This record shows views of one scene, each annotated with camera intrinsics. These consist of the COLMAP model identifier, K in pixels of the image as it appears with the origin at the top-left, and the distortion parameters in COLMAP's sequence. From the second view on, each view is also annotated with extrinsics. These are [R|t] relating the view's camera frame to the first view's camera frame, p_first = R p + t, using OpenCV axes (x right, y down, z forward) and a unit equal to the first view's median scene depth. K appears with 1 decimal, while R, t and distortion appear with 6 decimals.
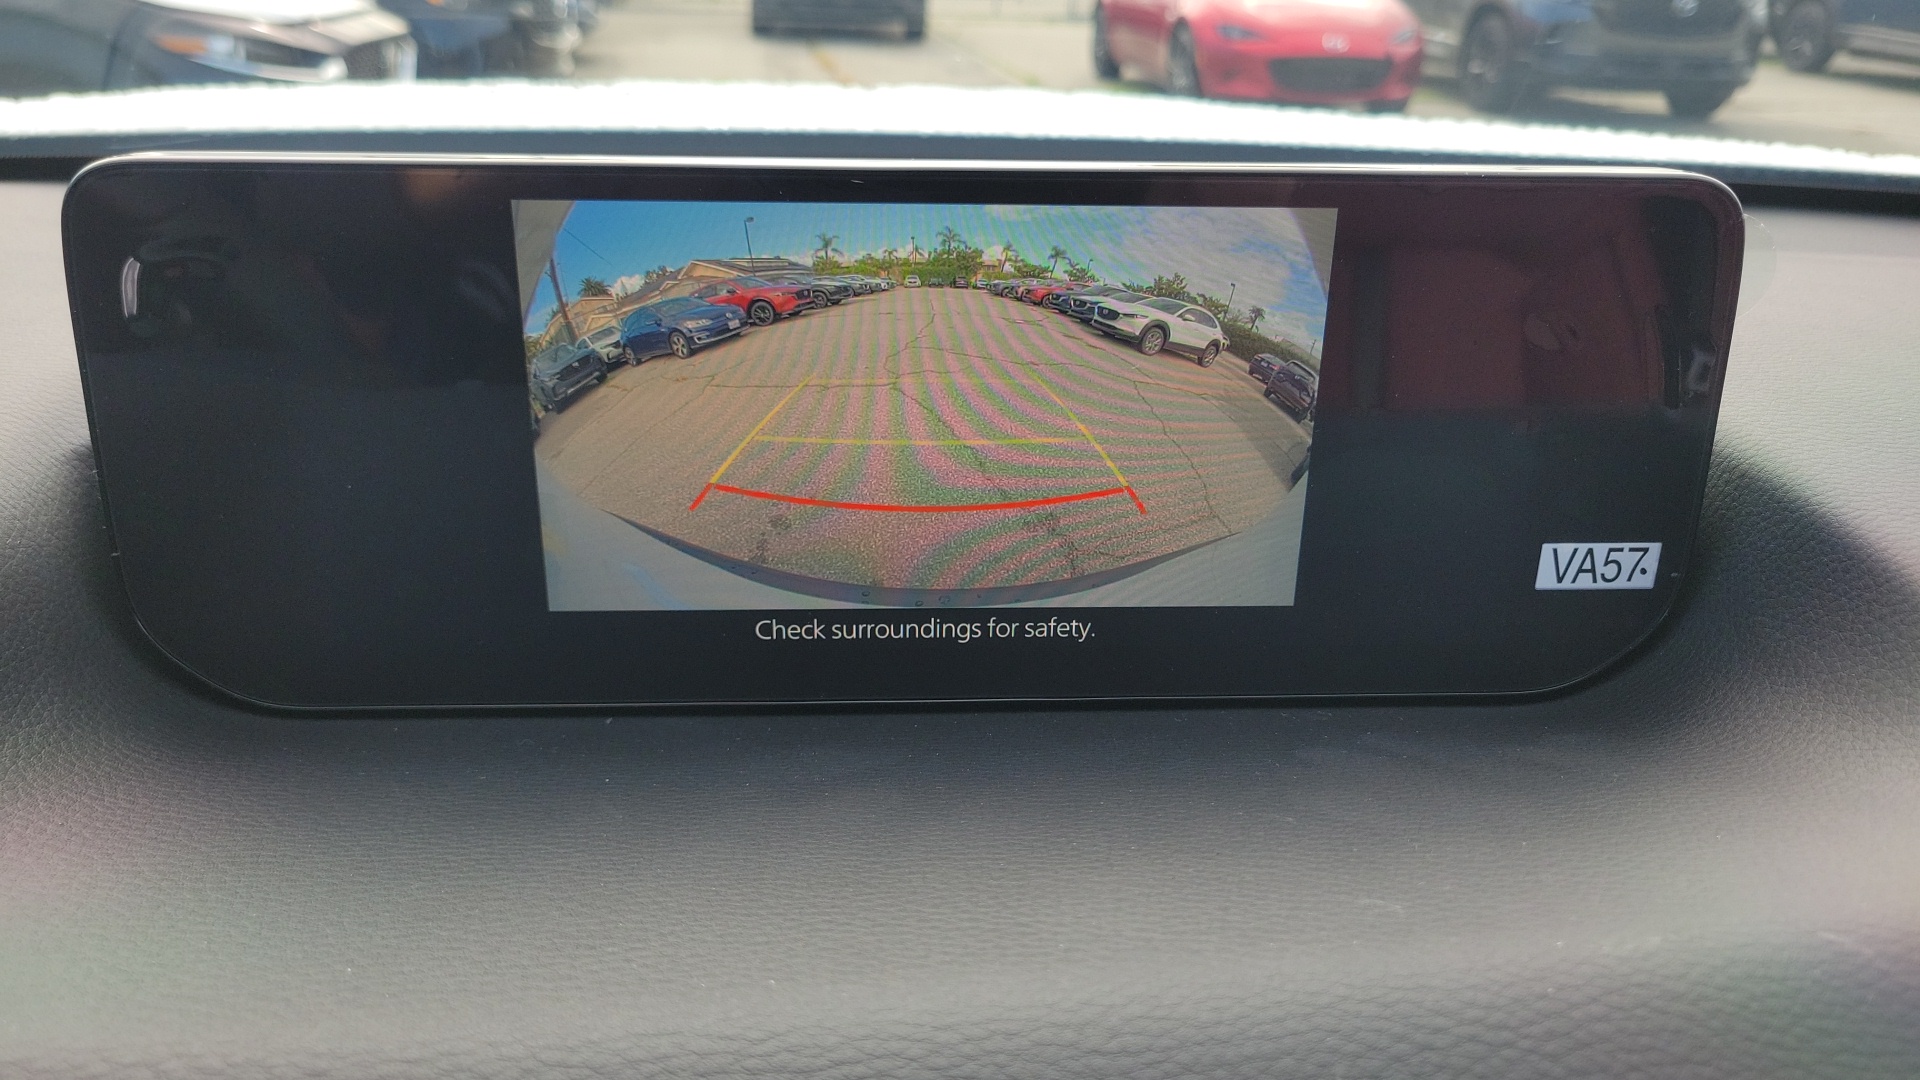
lens RADIAL K [[1463.0, 0, 957.3], [0, 1463.0, 548.0], [0, 0, 1]] dist [0.010693, -0.010290]
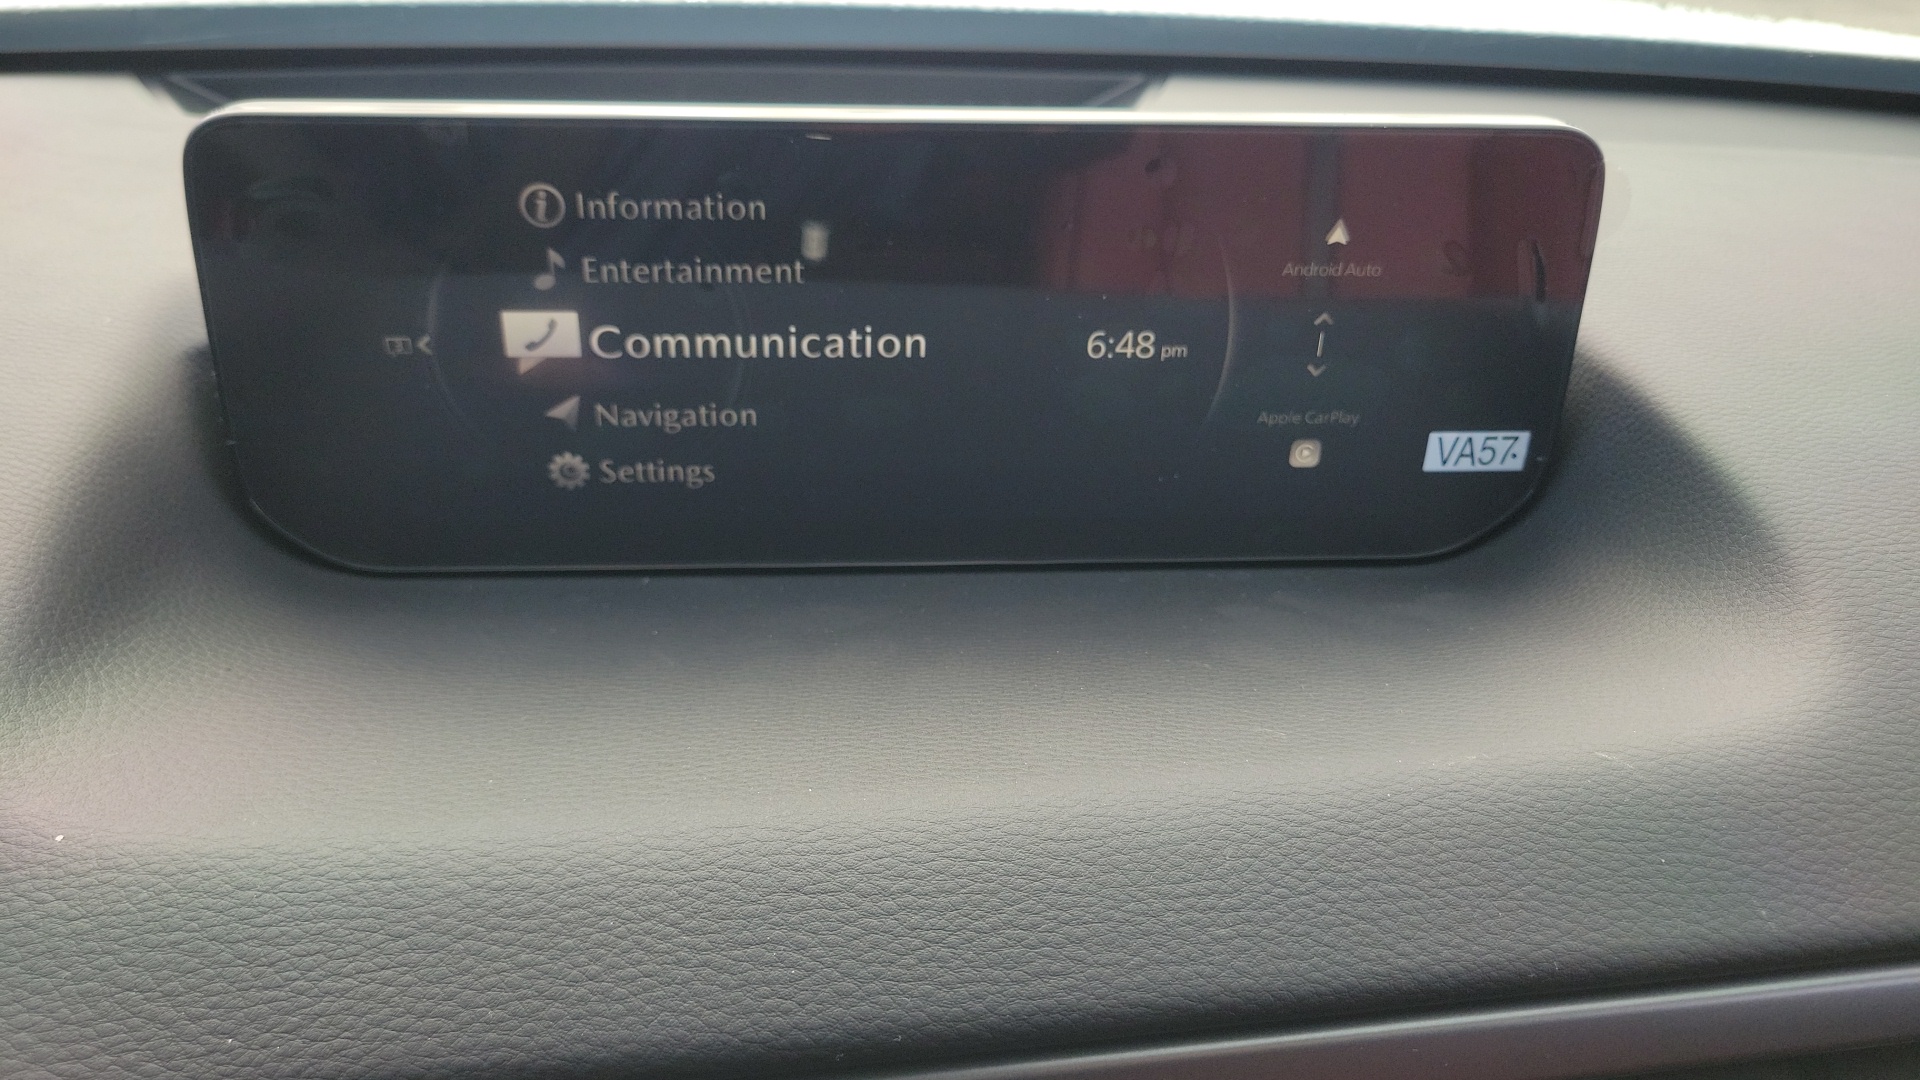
lens RADIAL K [[1479.5, 0, 932.6], [0, 1479.5, 538.8], [0, 0, 1]] dist [-0.001611, 0.005318]
pose [[0.999918, 0.000792, 0.012792, -0.022885], [-0.002238, 0.993542, 0.113440, -0.061238], [-0.012620, -0.113459, 0.993463, -0.228608]]
